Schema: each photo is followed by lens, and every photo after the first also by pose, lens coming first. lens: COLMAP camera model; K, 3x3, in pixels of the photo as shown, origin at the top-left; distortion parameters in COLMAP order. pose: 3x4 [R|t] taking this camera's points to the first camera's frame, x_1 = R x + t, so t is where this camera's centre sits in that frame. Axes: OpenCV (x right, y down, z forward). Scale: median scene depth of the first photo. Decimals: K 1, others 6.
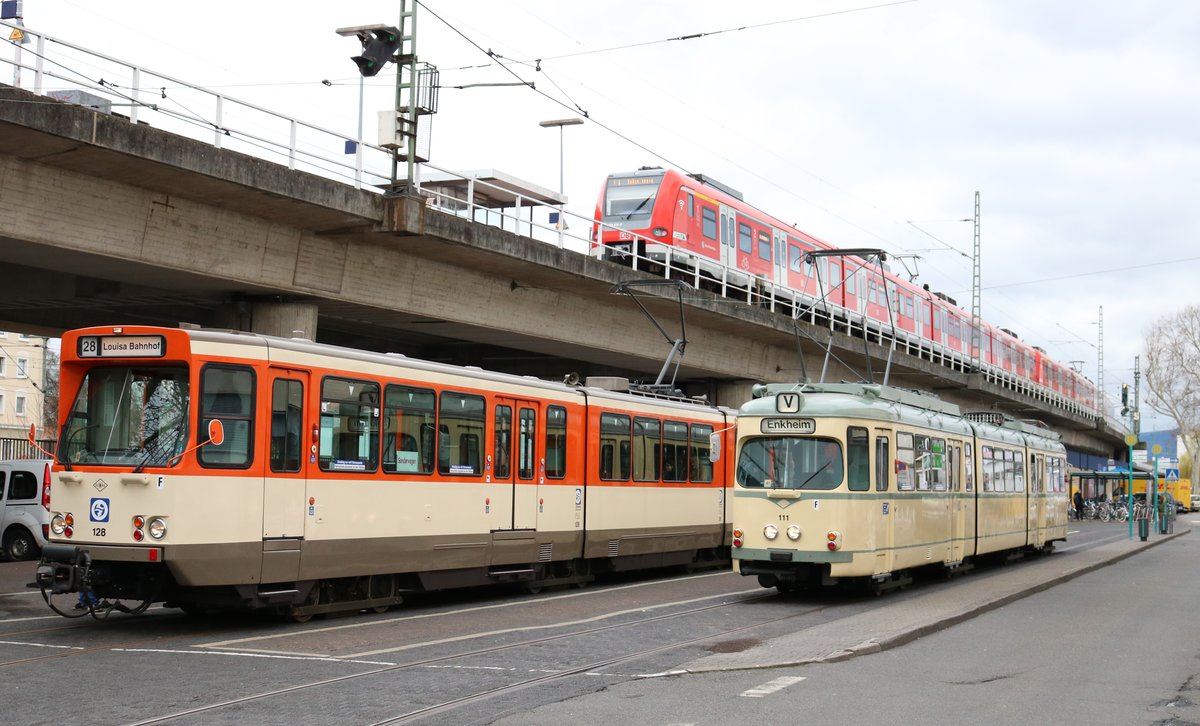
lens RADIAL K [[1668.5, 0, 600.0], [0, 1668.5, 363.0], [0, 0, 1]] dist [-0.127242, 0.029522]
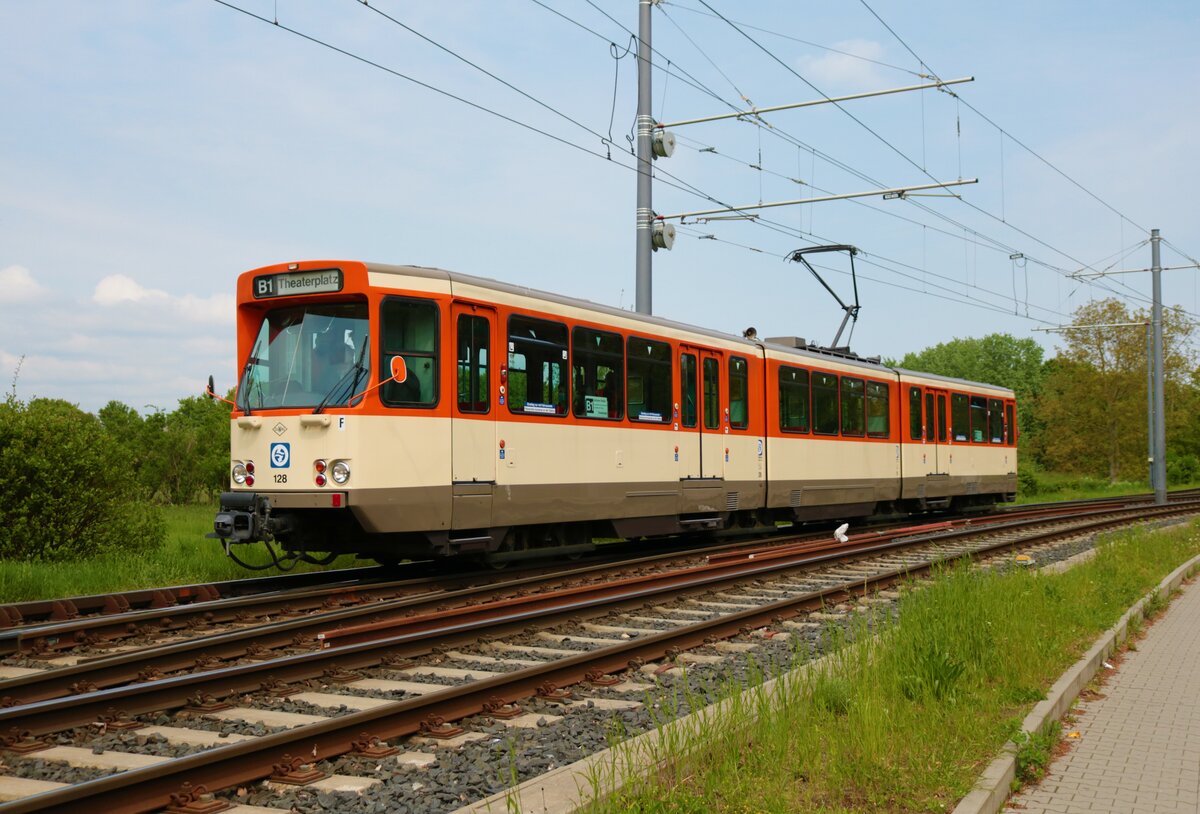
lens RADIAL K [[1386.2, 0, 600.0], [0, 1386.2, 407.0], [0, 0, 1]] dist [-0.122685, 0.002606]
pose [[0.994810, -0.033351, -0.096131, -0.030907], [0.035720, 0.999097, 0.023023, 0.035306], [0.095276, -0.026337, 0.995102, 0.163518]]
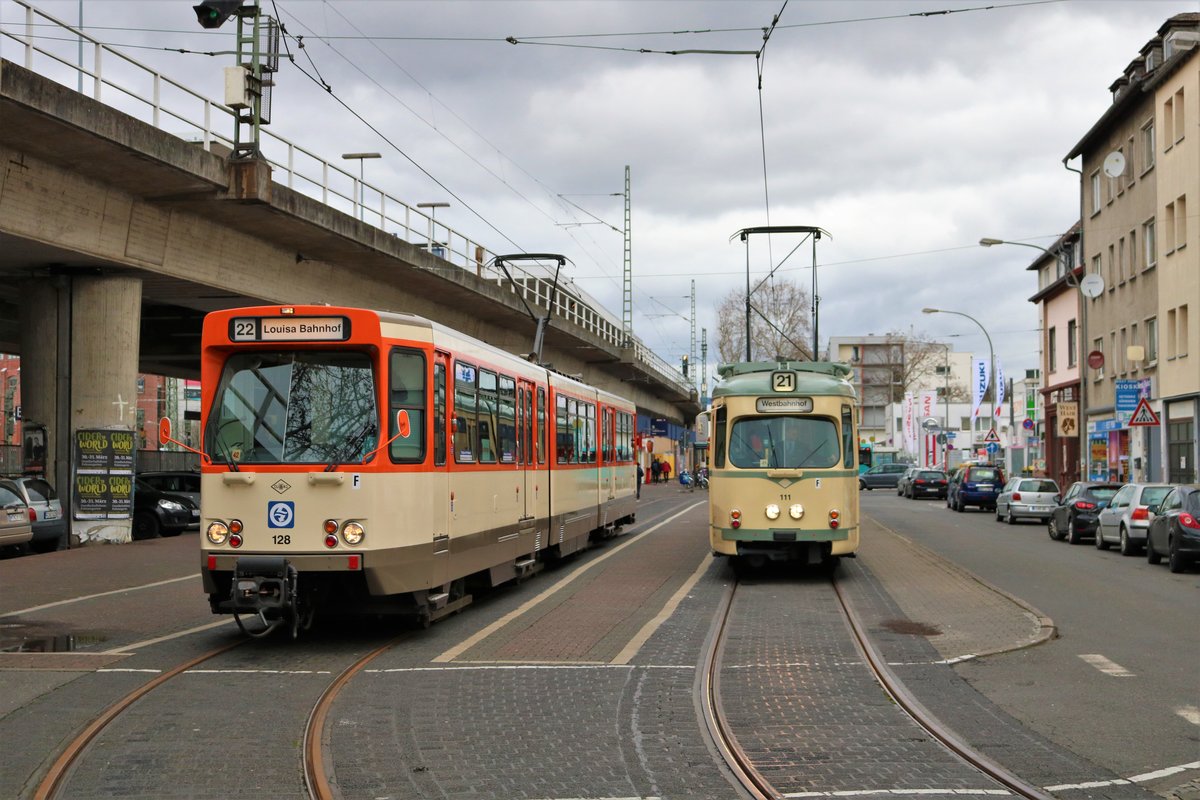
lens RADIAL K [[1693.1, 0, 600.0], [0, 1693.1, 400.0], [0, 0, 1]] dist [-0.062138, -0.032817]
pose [[0.959225, -0.013975, 0.282299, -0.279911], [0.003219, 0.999252, 0.038529, -0.004605], [-0.282626, -0.036049, 0.958552, 0.061872]]
